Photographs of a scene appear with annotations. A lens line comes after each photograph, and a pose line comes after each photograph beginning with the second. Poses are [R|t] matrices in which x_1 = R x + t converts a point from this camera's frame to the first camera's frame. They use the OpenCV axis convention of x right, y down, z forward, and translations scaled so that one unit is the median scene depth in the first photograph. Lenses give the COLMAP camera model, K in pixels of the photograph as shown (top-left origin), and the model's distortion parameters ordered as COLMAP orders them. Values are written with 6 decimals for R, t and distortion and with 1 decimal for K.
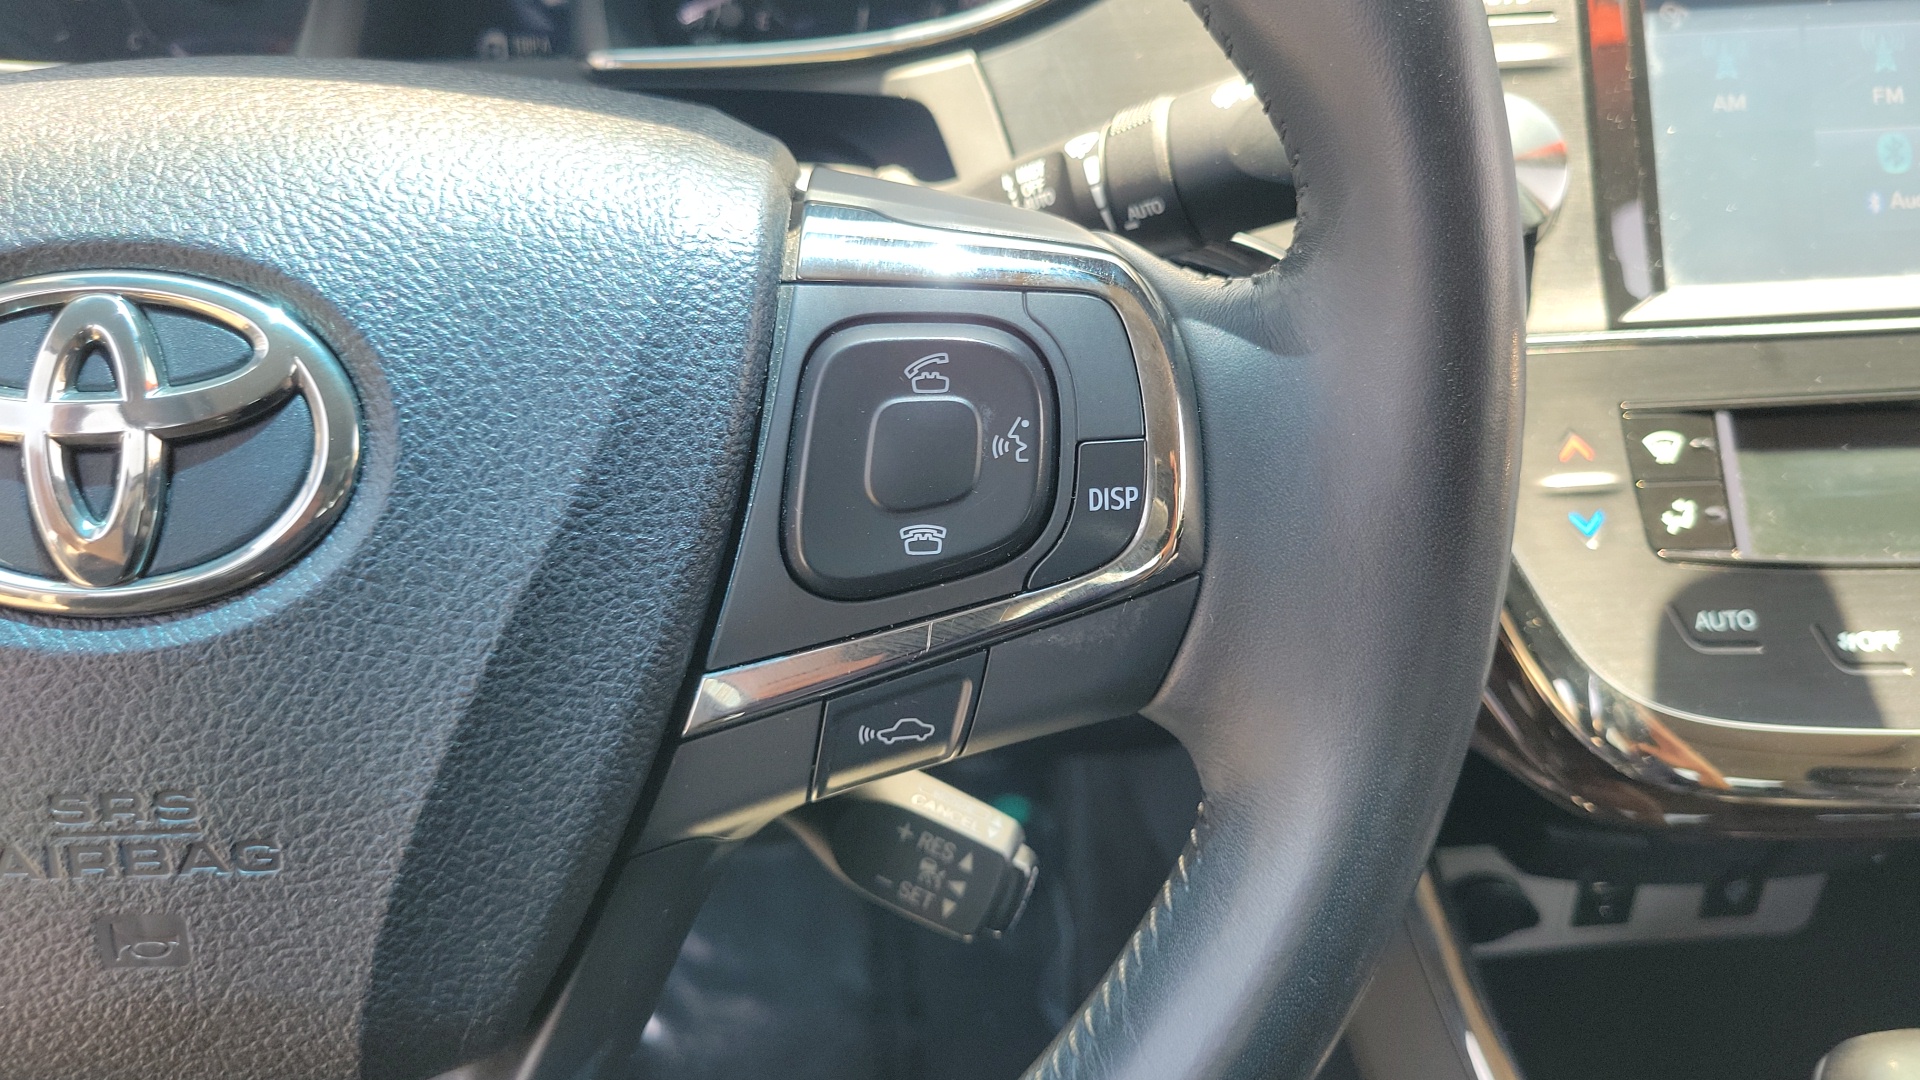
lens RADIAL K [[1537.1, 0, 969.7], [0, 1537.1, 540.8], [0, 0, 1]] dist [0.001325, -0.004461]
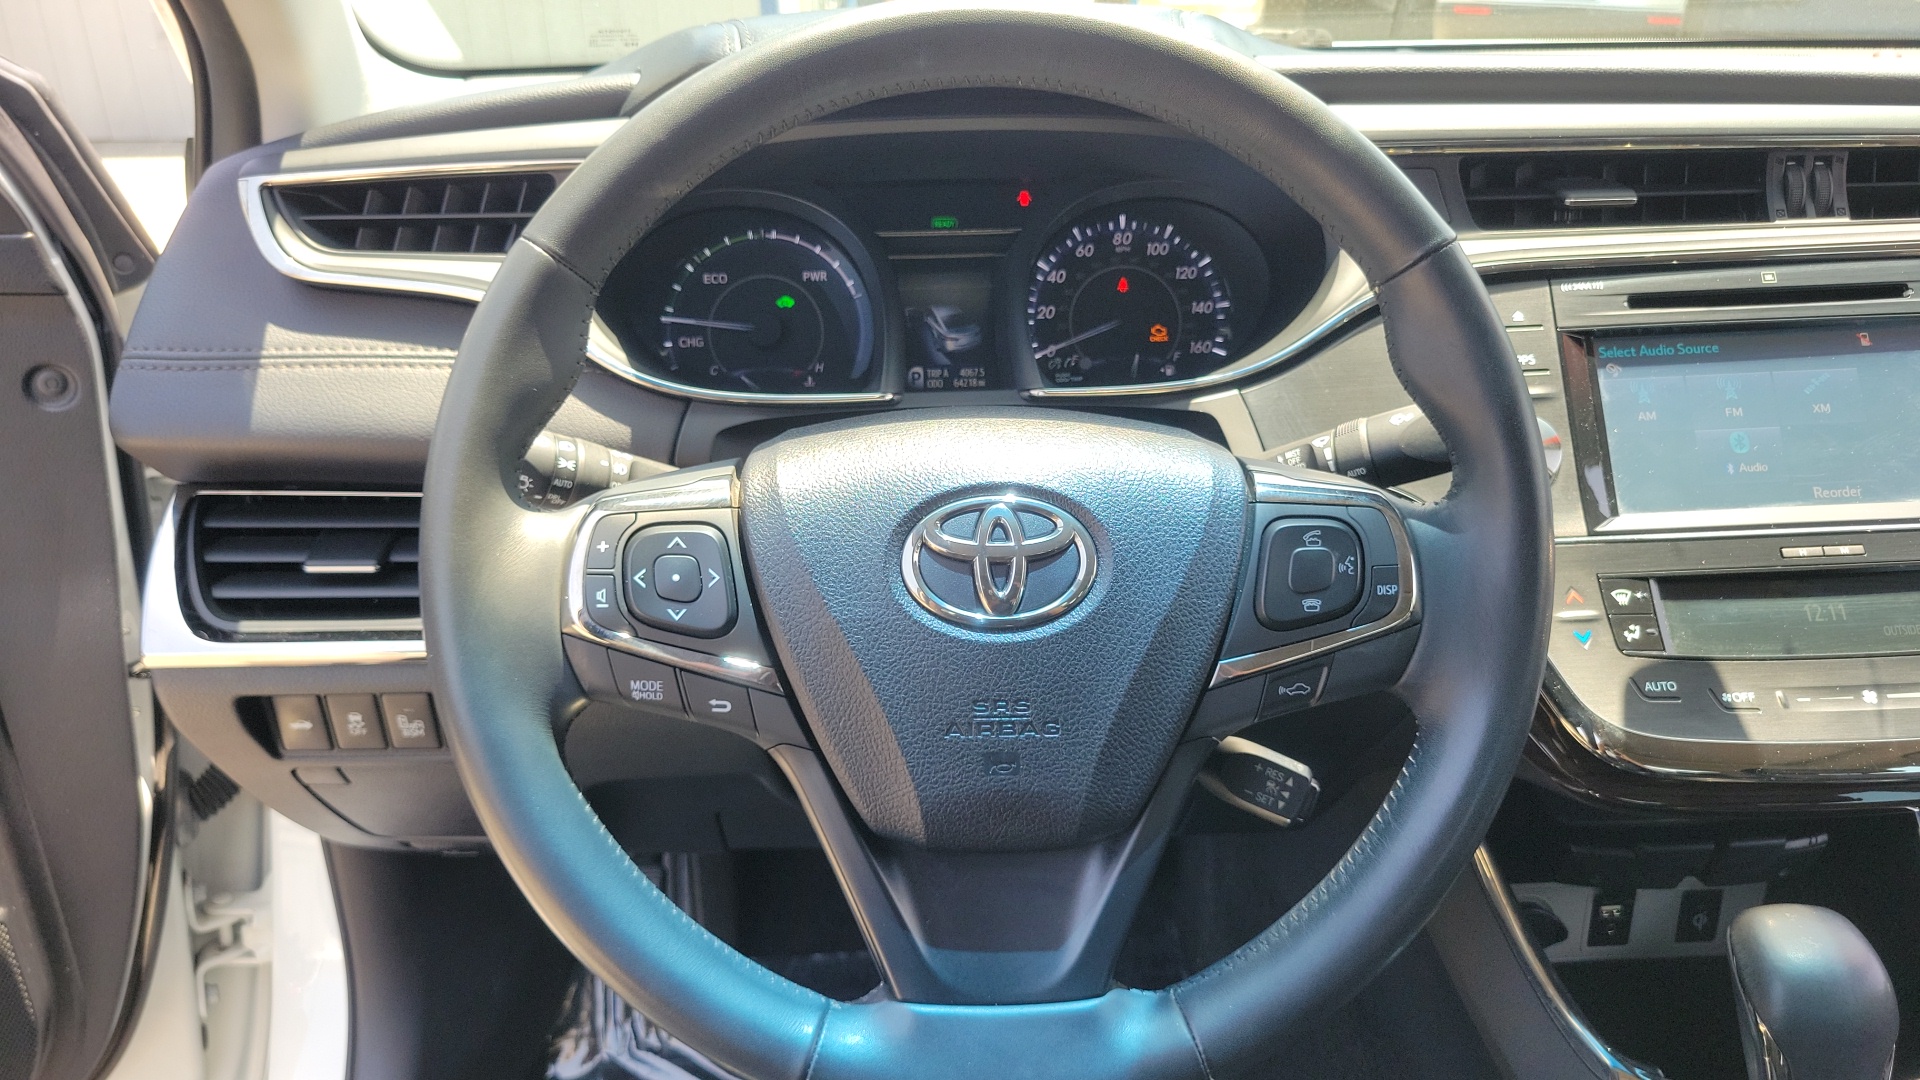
lens RADIAL K [[1460.2, 0, 960.0], [0, 1460.2, 540.0], [0, 0, 1]] dist [0.020594, -0.003416]
pose [[0.999865, 0.004384, -0.015808, -0.524215], [-0.006835, 0.987332, -0.158523, 0.255370], [0.014913, 0.158609, 0.987229, -1.260541]]
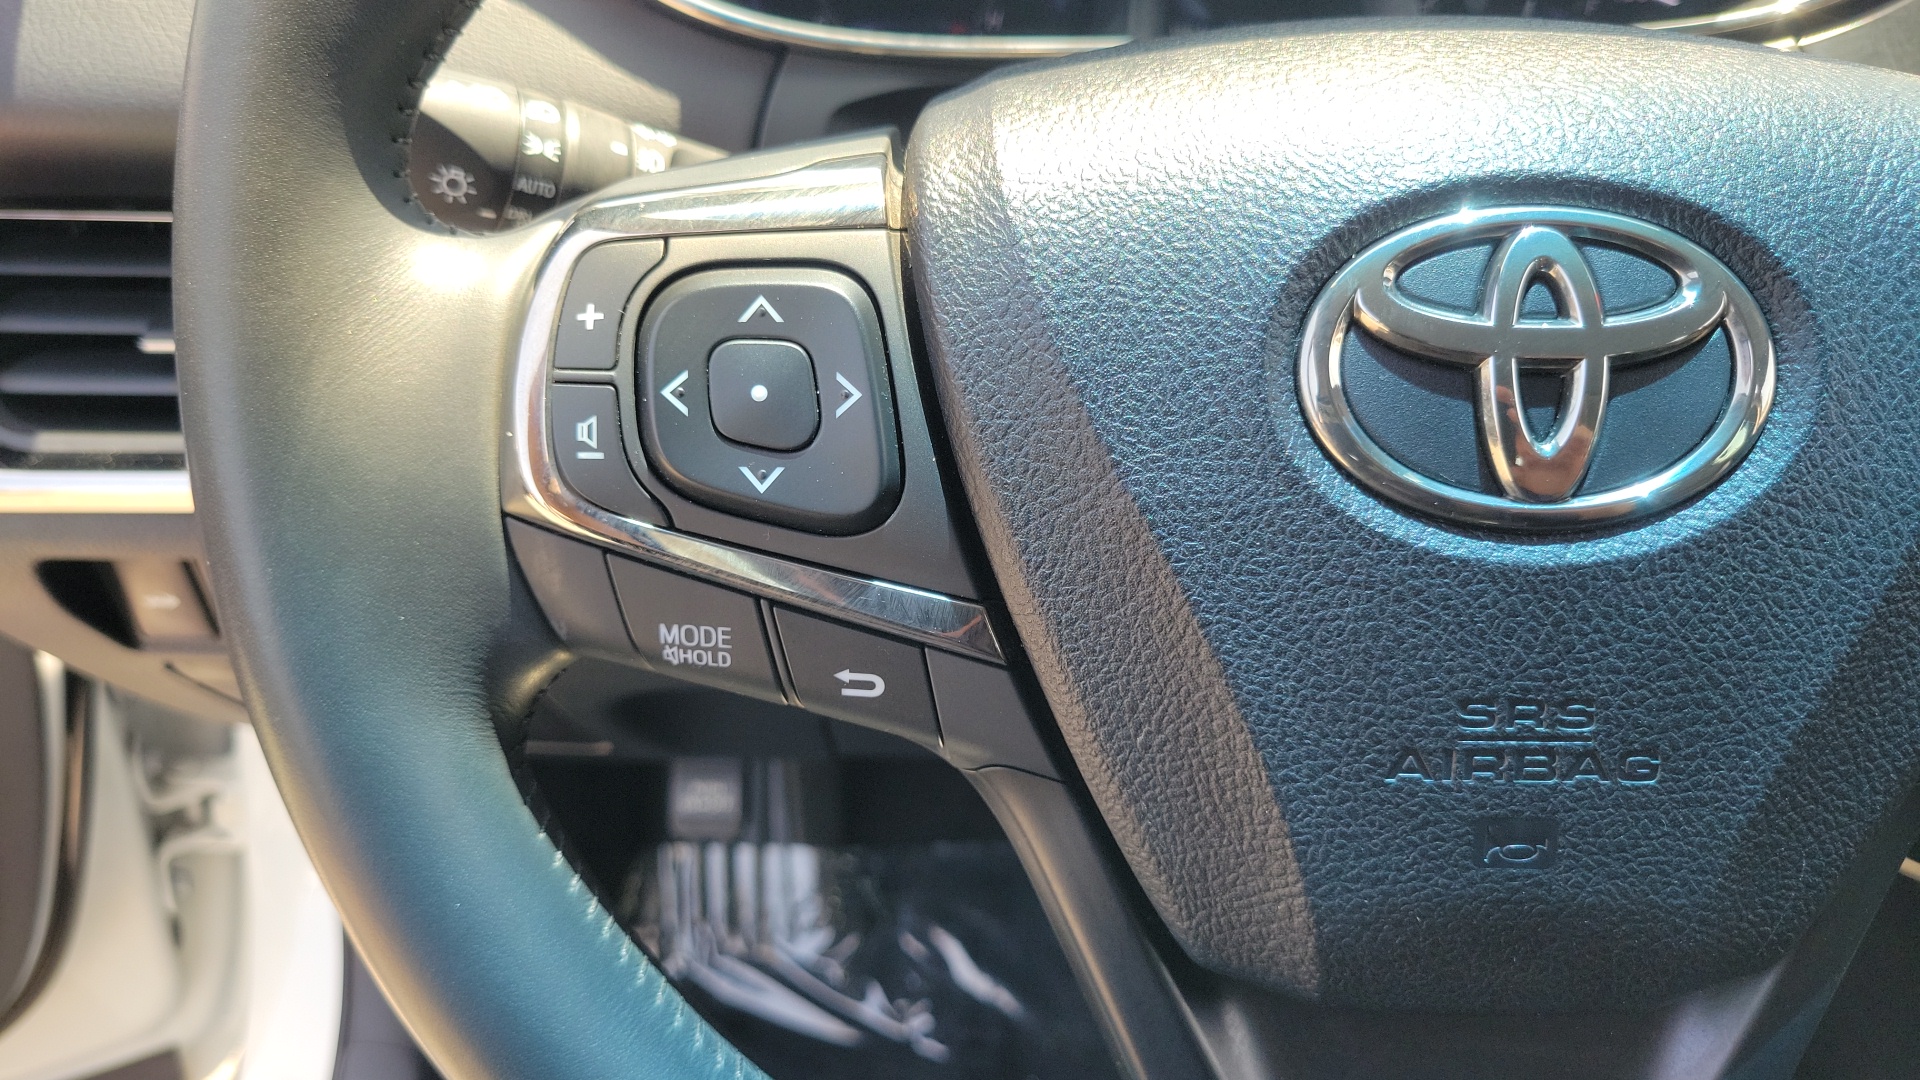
lens RADIAL K [[1537.1, 0, 969.7], [0, 1537.1, 540.8], [0, 0, 1]] dist [0.001325, -0.004461]
pose [[0.996996, 0.029676, -0.071548, -0.774862], [-0.030400, 0.999497, -0.009041, 0.067743], [0.071244, 0.011189, 0.997396, -0.075068]]
